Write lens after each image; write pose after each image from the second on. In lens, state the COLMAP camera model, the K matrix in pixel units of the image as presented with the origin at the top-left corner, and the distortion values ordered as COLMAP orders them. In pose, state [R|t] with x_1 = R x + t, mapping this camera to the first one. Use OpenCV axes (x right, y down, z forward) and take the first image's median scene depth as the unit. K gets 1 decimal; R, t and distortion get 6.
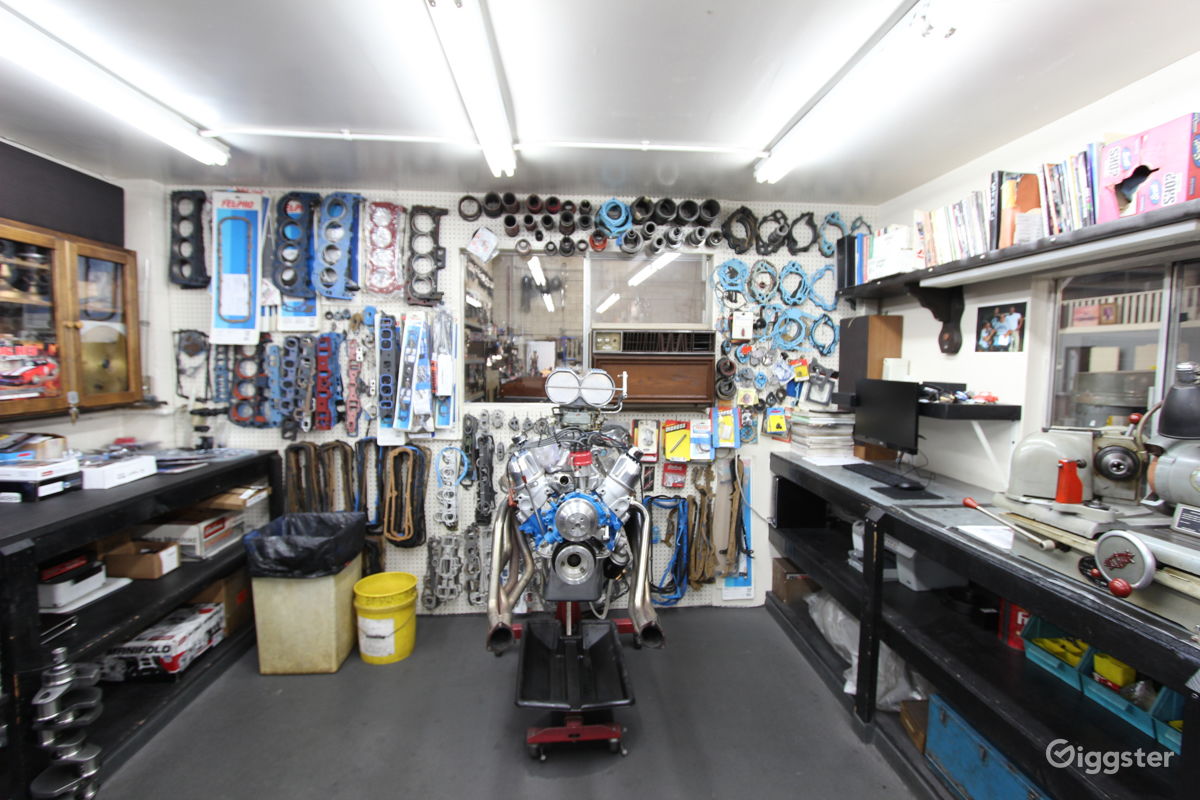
lens RADIAL K [[547.9, 0, 603.9], [0, 547.9, 398.5], [0, 0, 1]] dist [-0.022839, 0.001721]
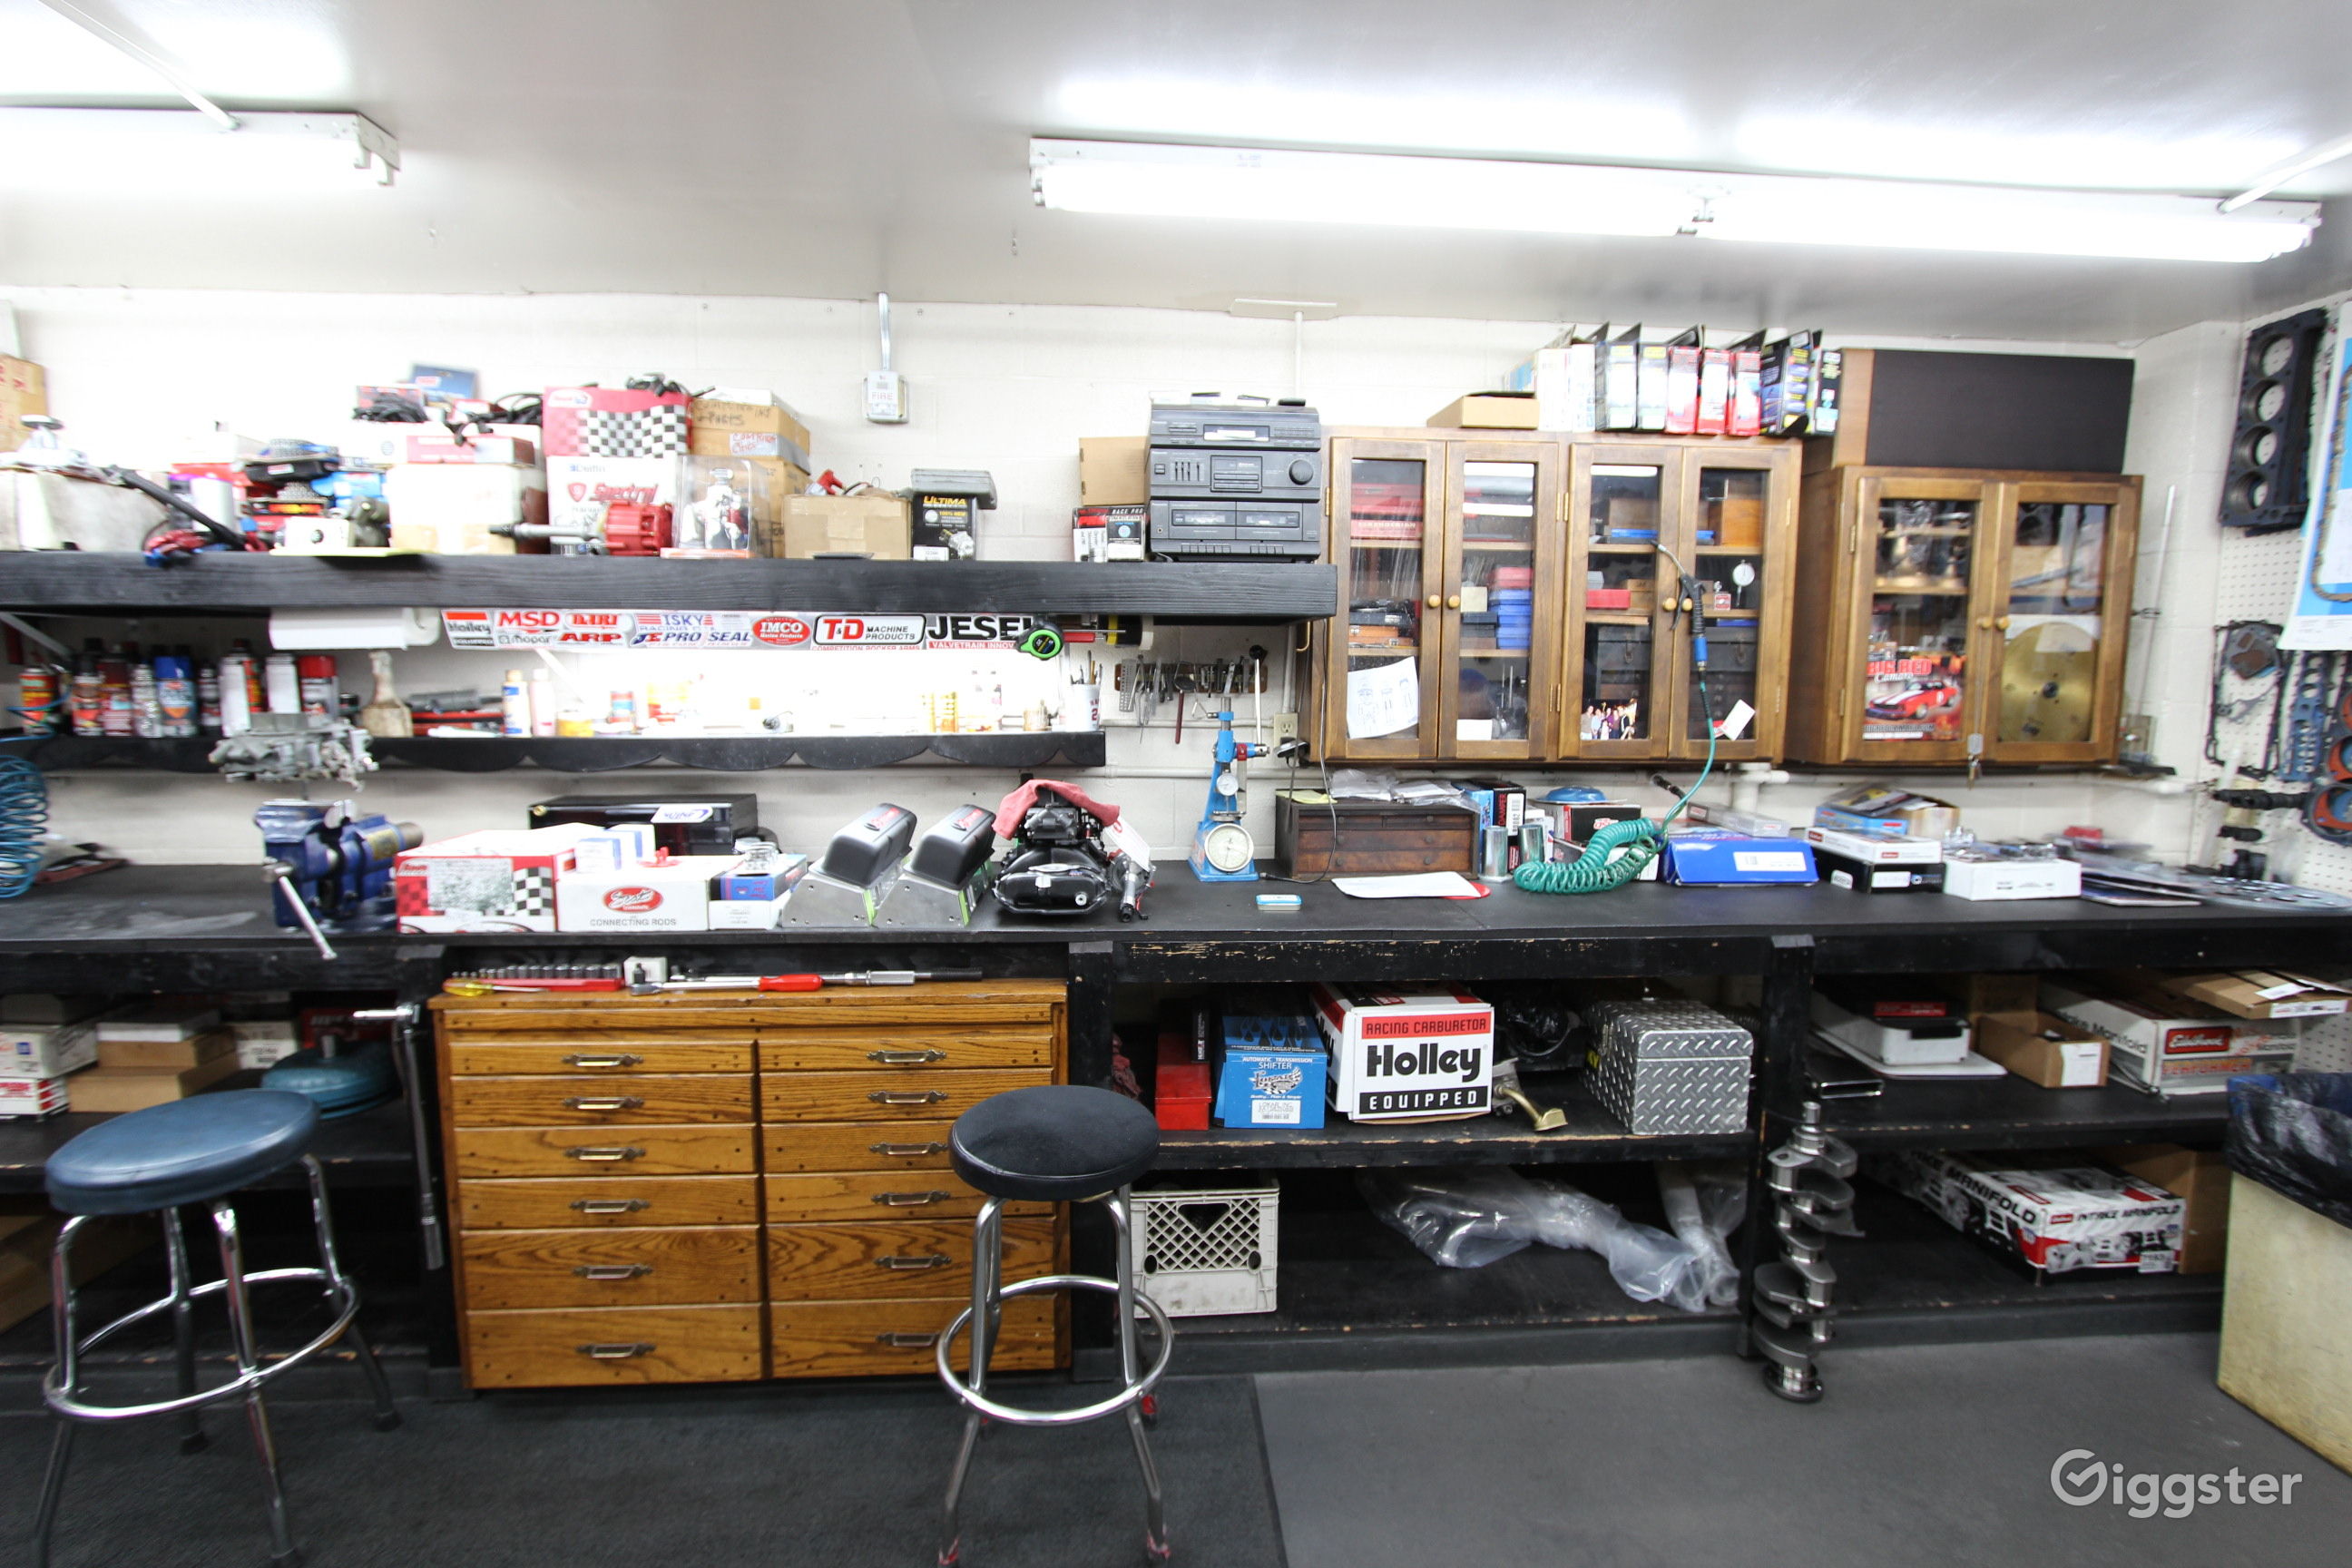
lens RADIAL K [[1073.8, 0, 1188.5], [0, 1073.8, 781.3], [0, 0, 1]] dist [-0.022839, 0.001721]
pose [[-0.011060, 0.096179, -0.995303, 0.204051], [-0.079293, 0.992145, 0.096755, -0.005416], [0.996790, 0.079991, -0.003347, 0.116838]]
